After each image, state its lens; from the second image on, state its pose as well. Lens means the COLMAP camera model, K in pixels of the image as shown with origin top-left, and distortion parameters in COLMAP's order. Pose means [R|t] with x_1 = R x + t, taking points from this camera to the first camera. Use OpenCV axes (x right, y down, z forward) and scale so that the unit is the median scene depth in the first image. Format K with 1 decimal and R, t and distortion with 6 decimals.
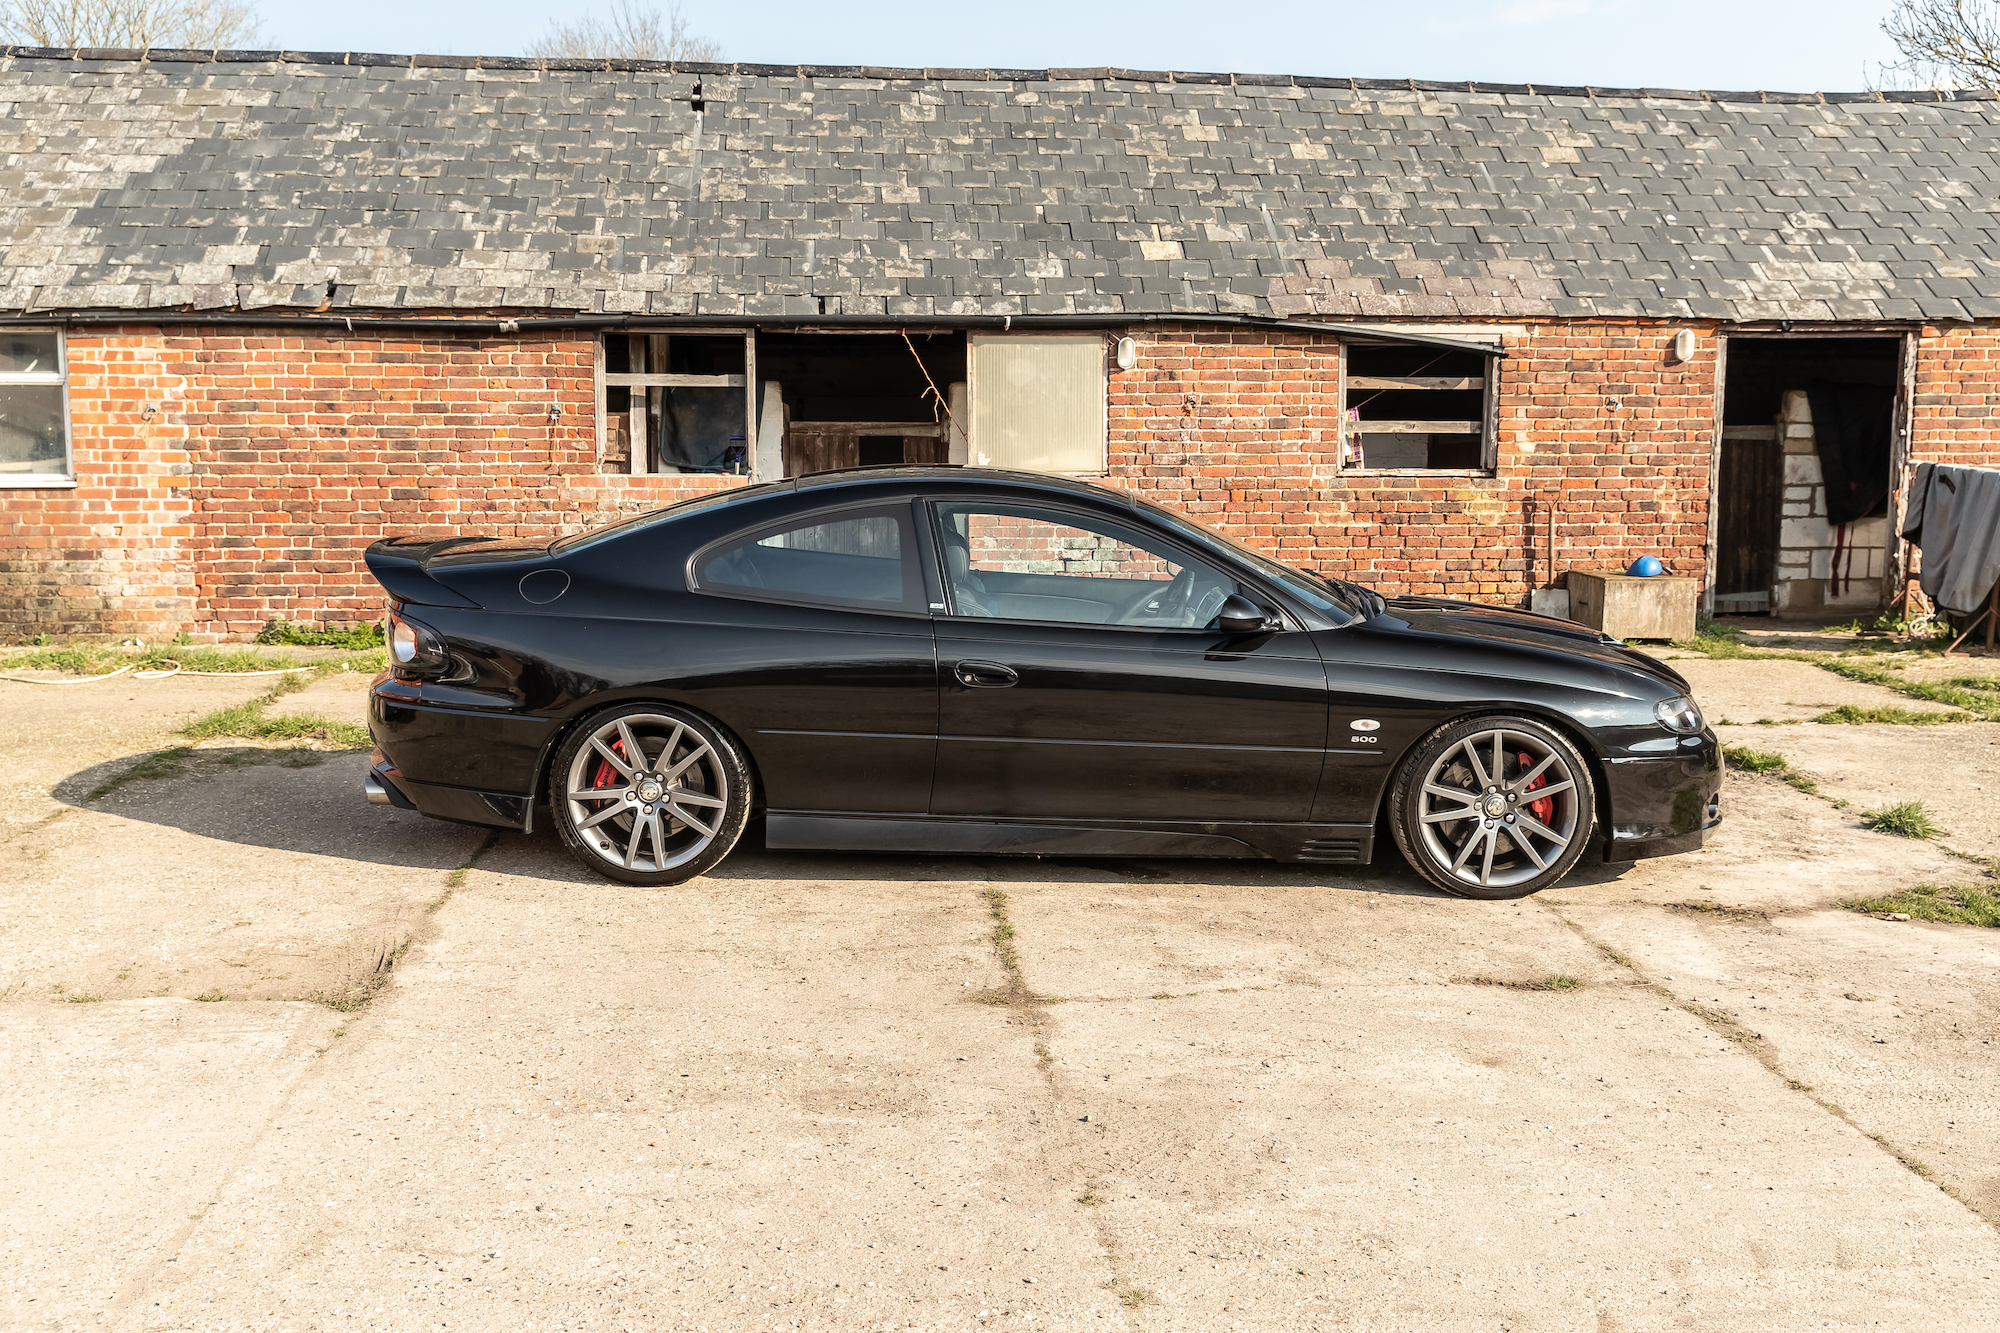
lens RADIAL K [[2183.3, 0, 1019.8], [0, 2183.3, 678.3], [0, 0, 1]] dist [0.028147, 0.000000]
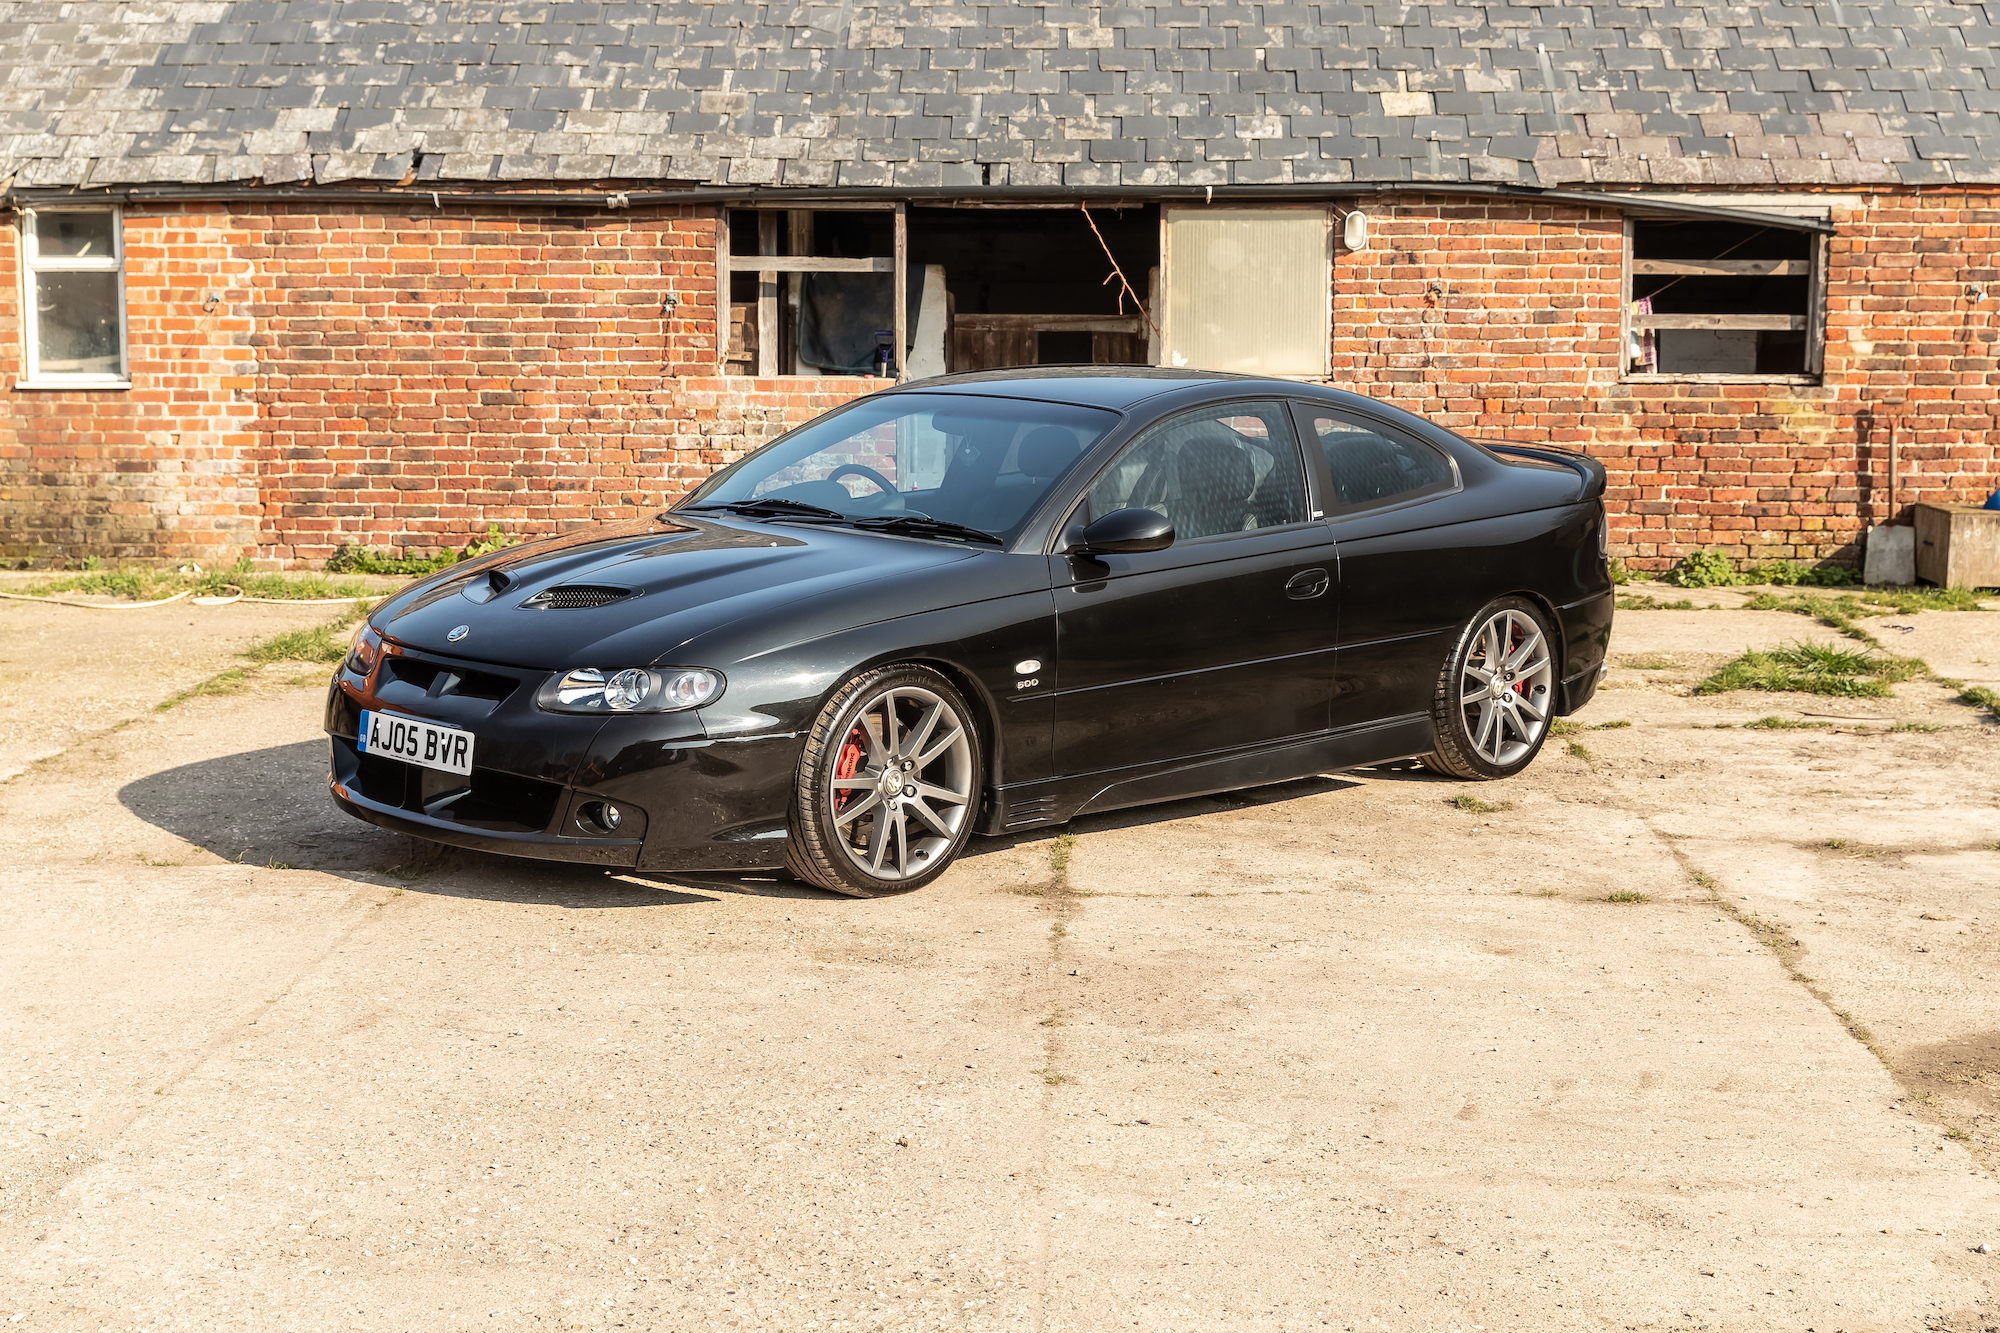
lens RADIAL K [[3173.8, 0, 981.2], [0, 3173.8, 692.6], [0, 0, 1]] dist [0.015917, 0.000000]
pose [[0.991280, 0.017469, -0.130606, 0.068121], [-0.017233, 0.999847, 0.002940, 0.022919], [0.130637, -0.000663, 0.991430, -0.196652]]
